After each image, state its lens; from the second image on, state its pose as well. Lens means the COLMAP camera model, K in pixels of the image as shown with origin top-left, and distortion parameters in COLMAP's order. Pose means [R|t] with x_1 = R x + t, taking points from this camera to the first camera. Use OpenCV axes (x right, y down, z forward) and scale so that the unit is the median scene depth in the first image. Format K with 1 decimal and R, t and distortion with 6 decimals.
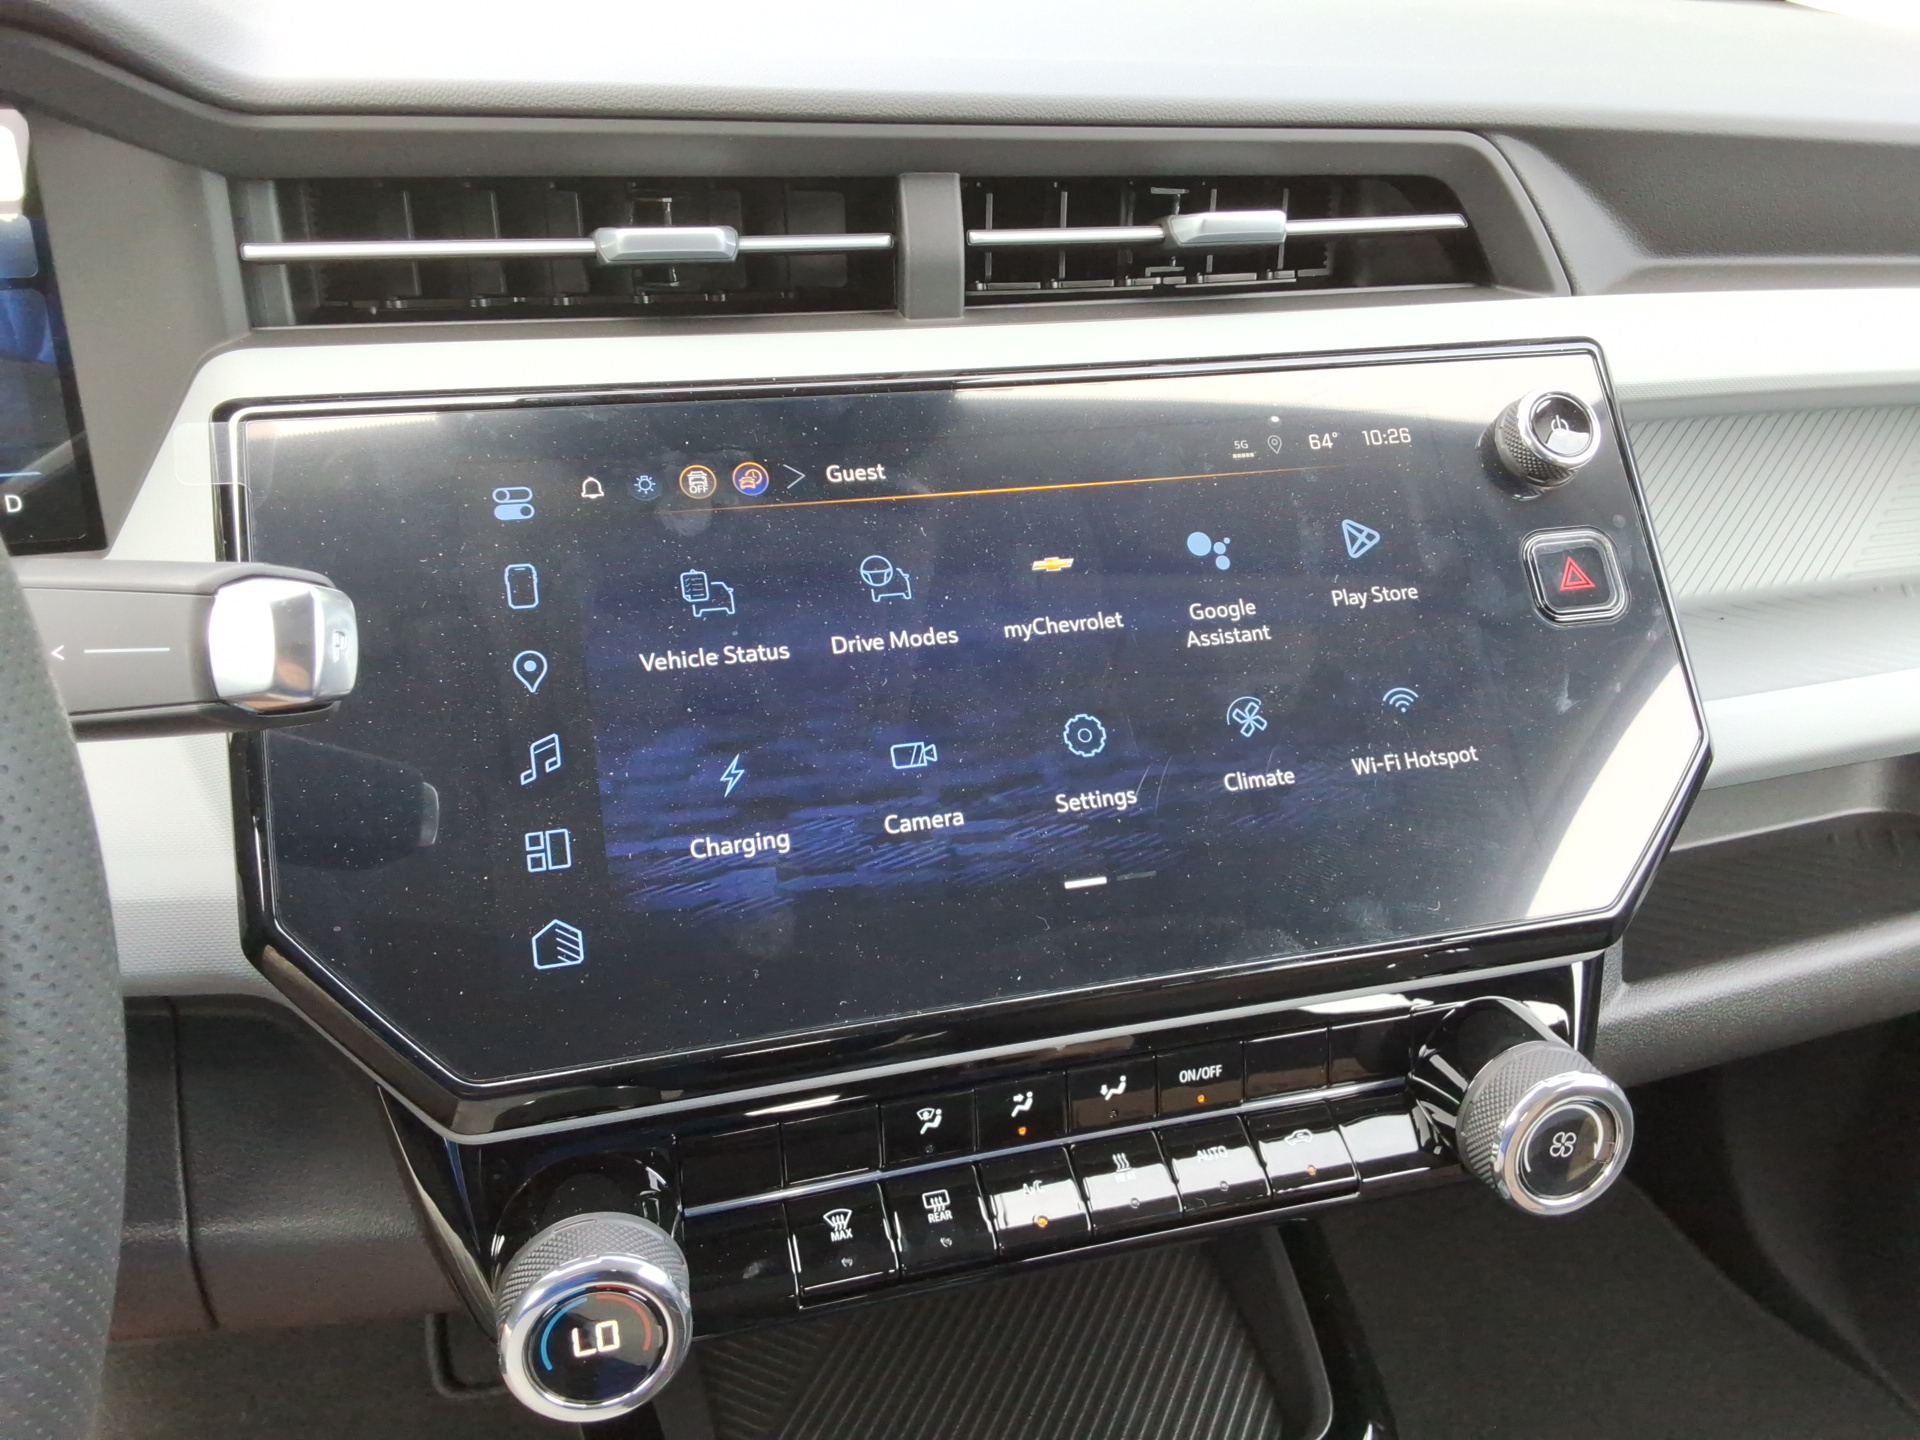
lens RADIAL K [[1554.6, 0, 972.5], [0, 1554.6, 679.1], [0, 0, 1]] dist [0.117211, -0.191147]
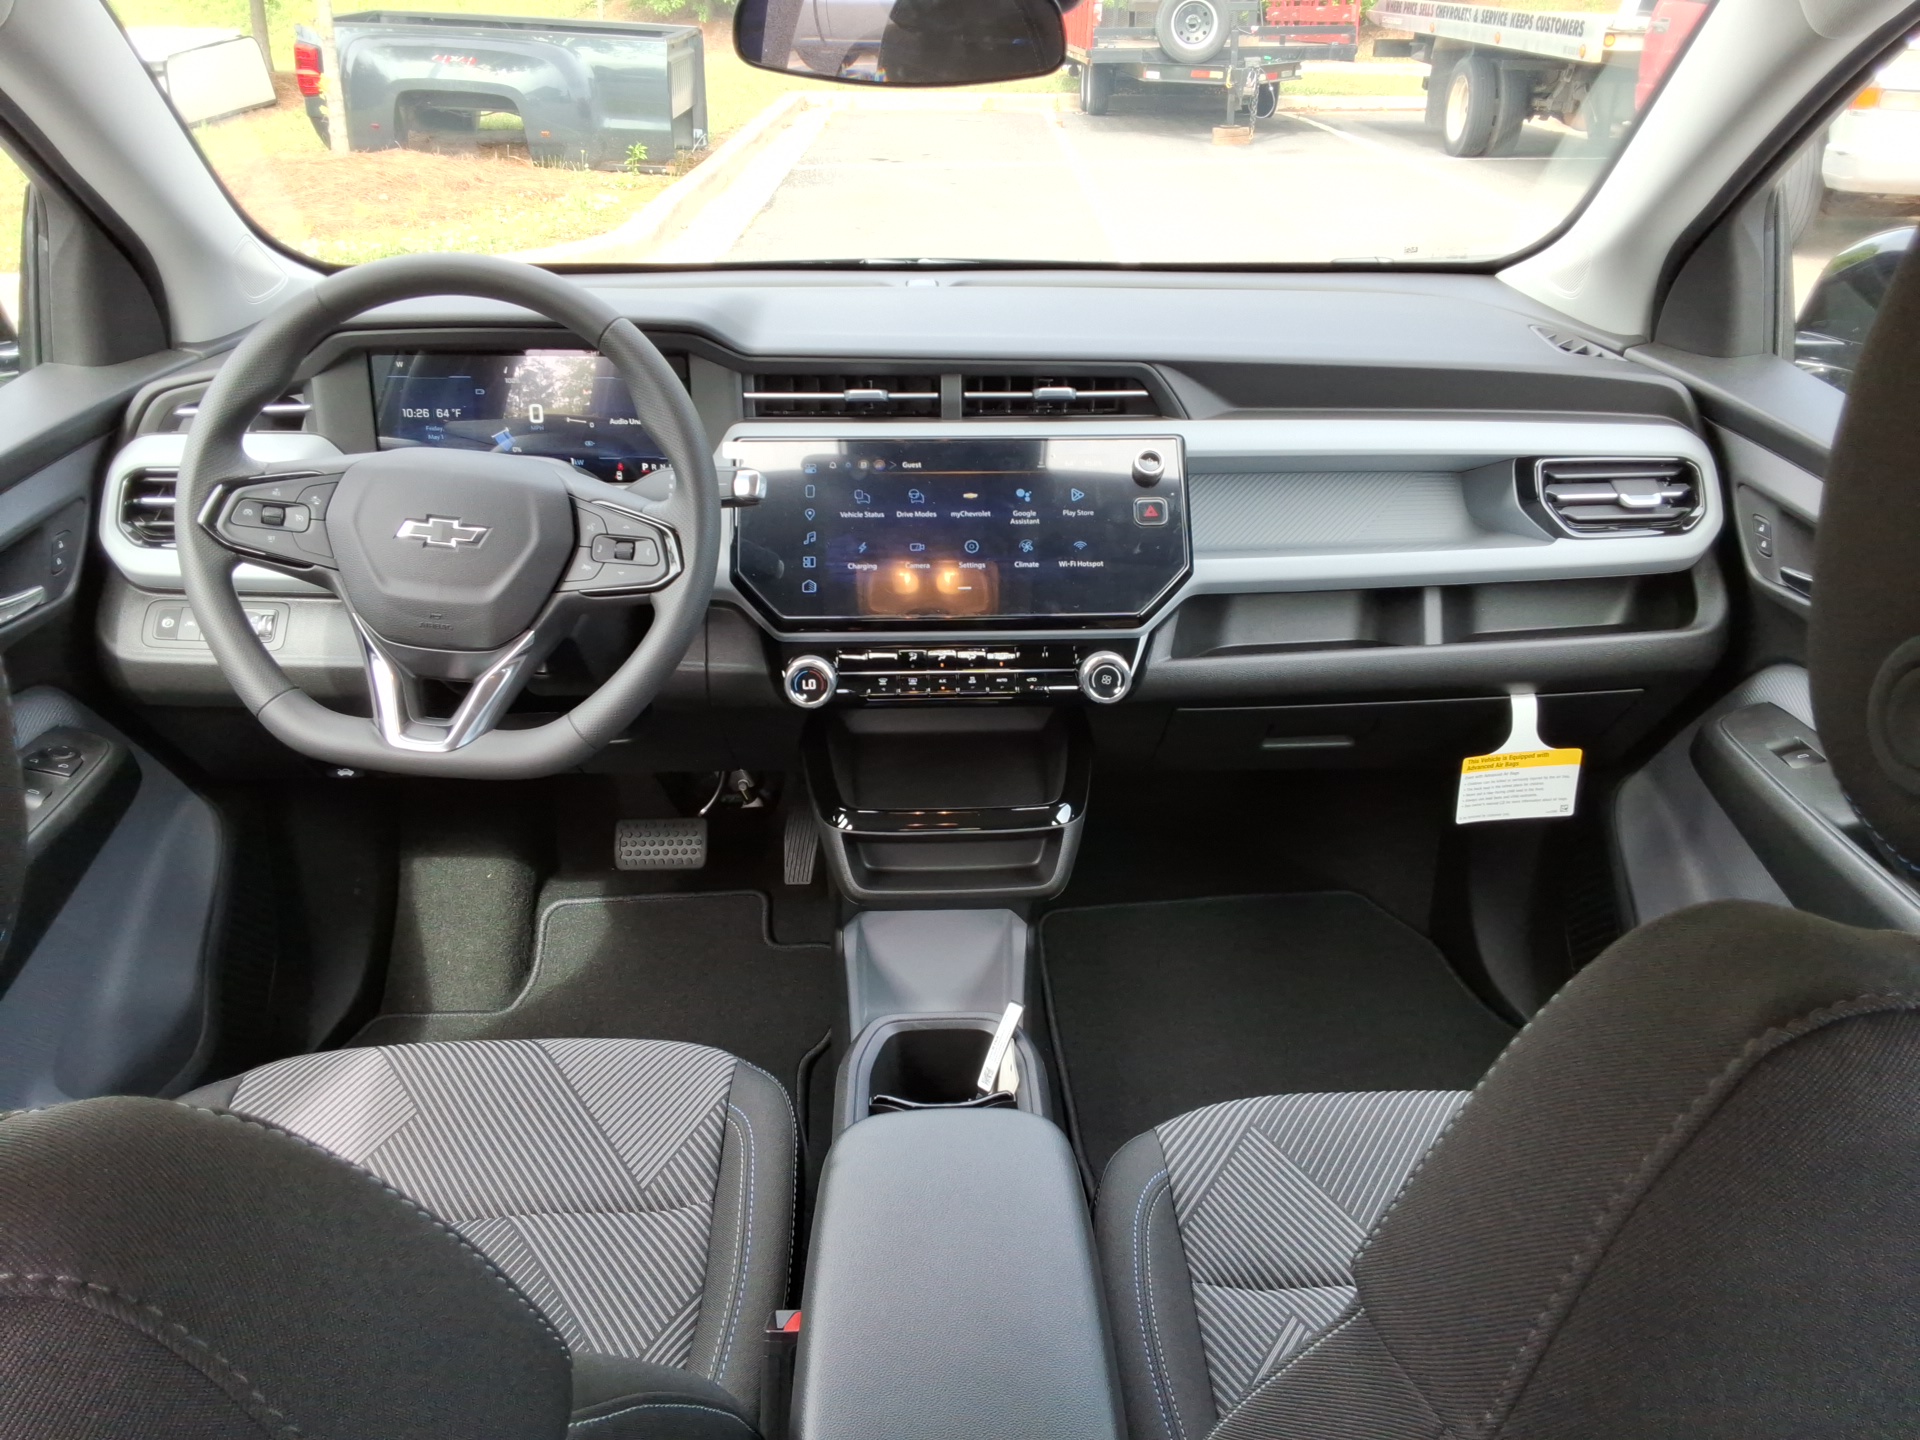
lens RADIAL K [[1495.5, 0, 975.3], [0, 1495.5, 715.6], [0, 0, 1]] dist [0.096359, -0.202077]
pose [[0.969824, 0.067803, -0.234188, 0.854956], [-0.082143, 0.995262, -0.052018, 0.562232], [0.229551, 0.069685, 0.970799, -2.049372]]
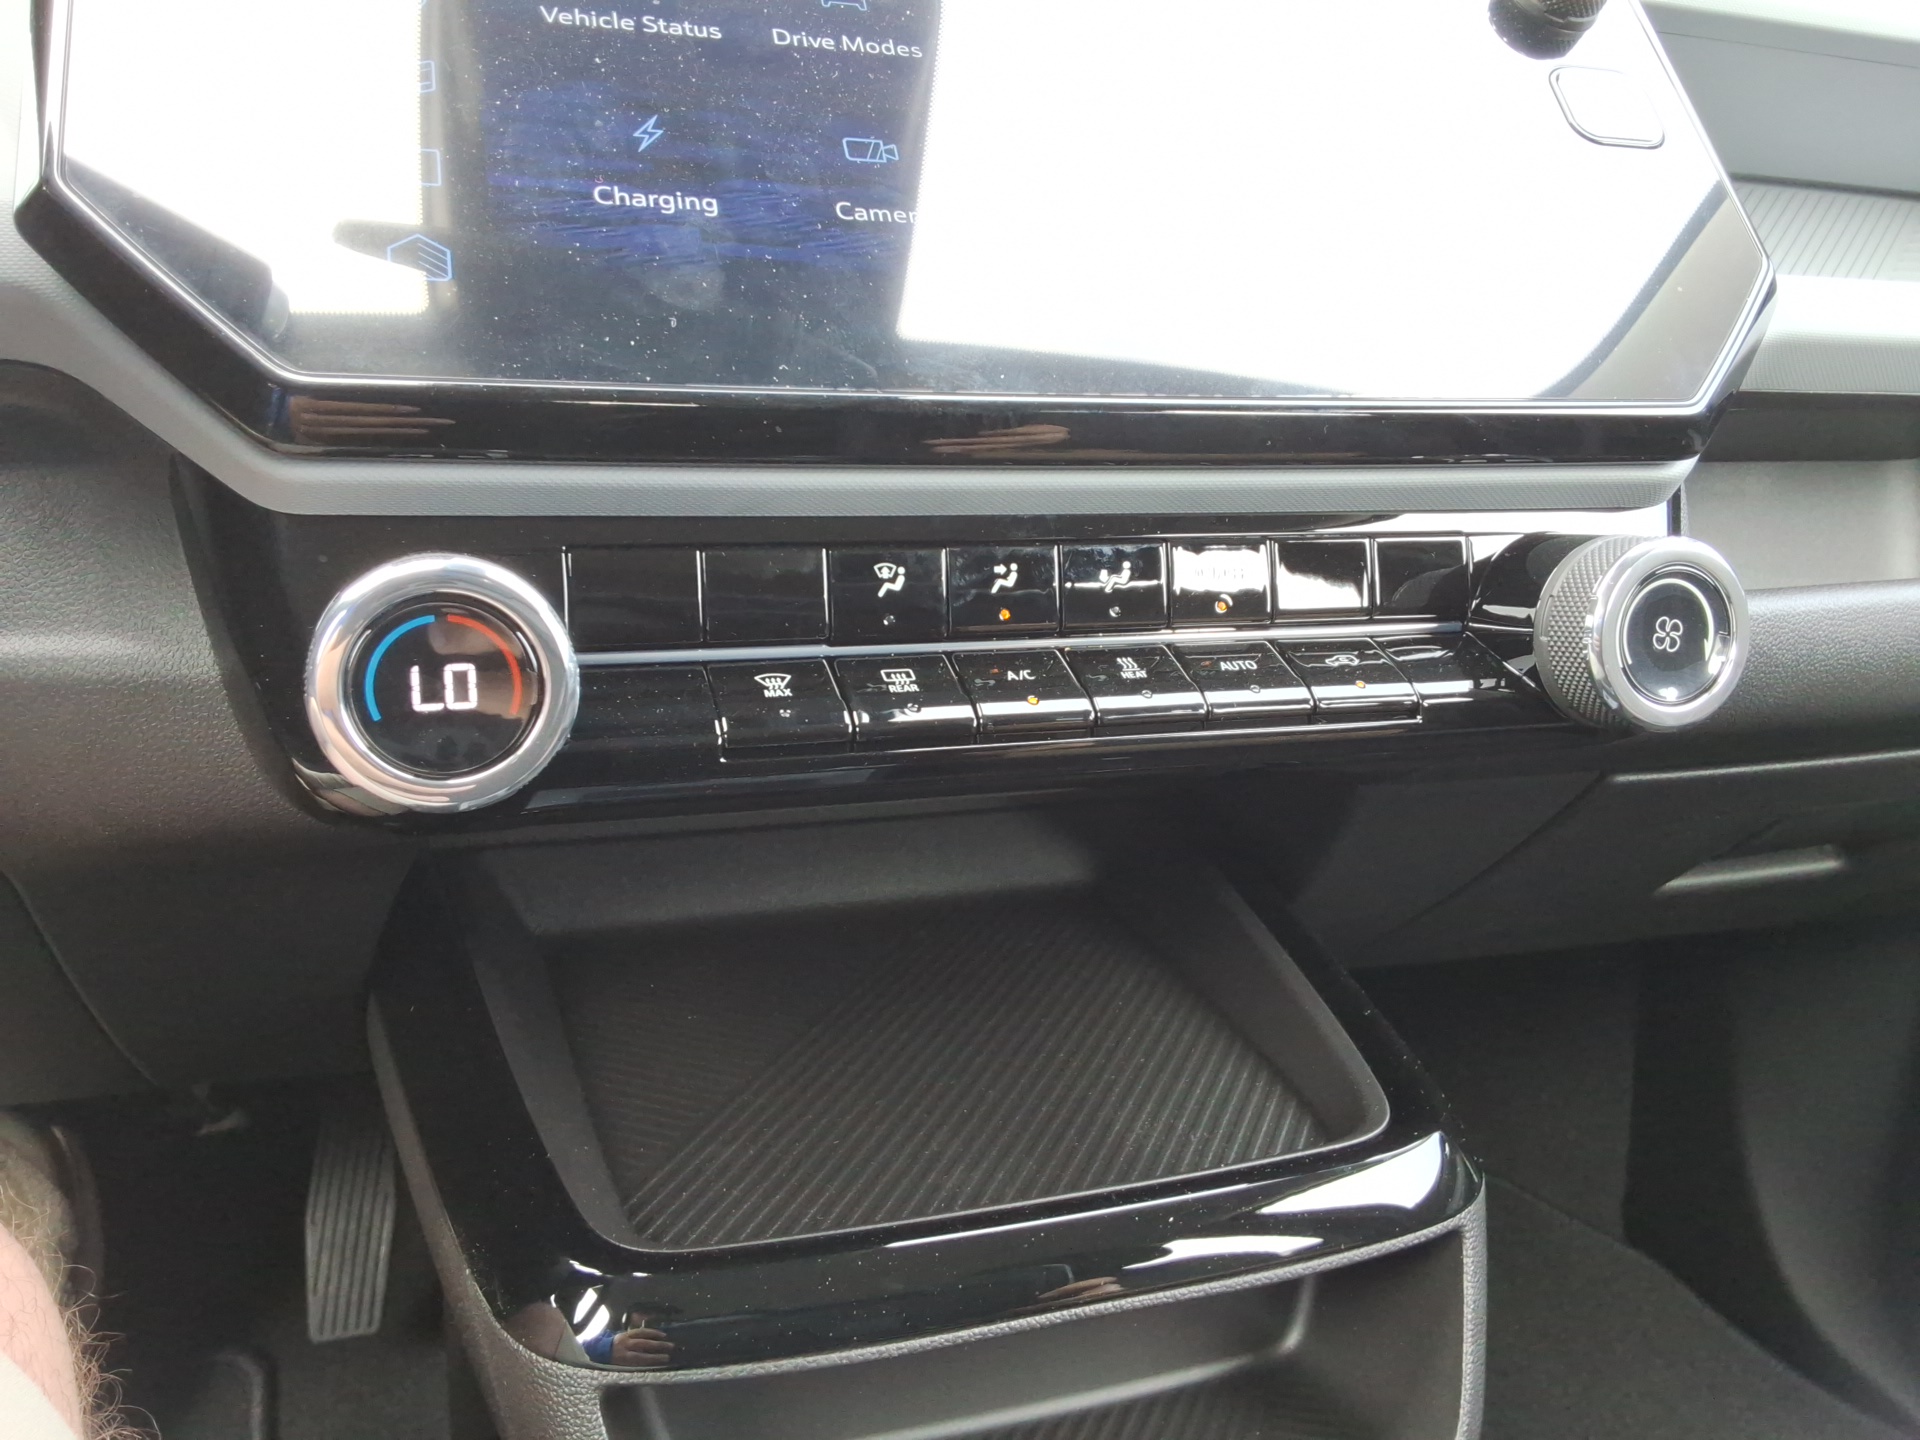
lens RADIAL K [[1521.5, 0, 963.6], [0, 1521.5, 712.4], [0, 0, 1]] dist [0.119105, -0.226523]
pose [[0.999014, 0.001403, 0.044368, -0.024232], [0.006822, 0.982772, -0.184694, 0.491778], [-0.043863, 0.184814, 0.981794, 0.250202]]
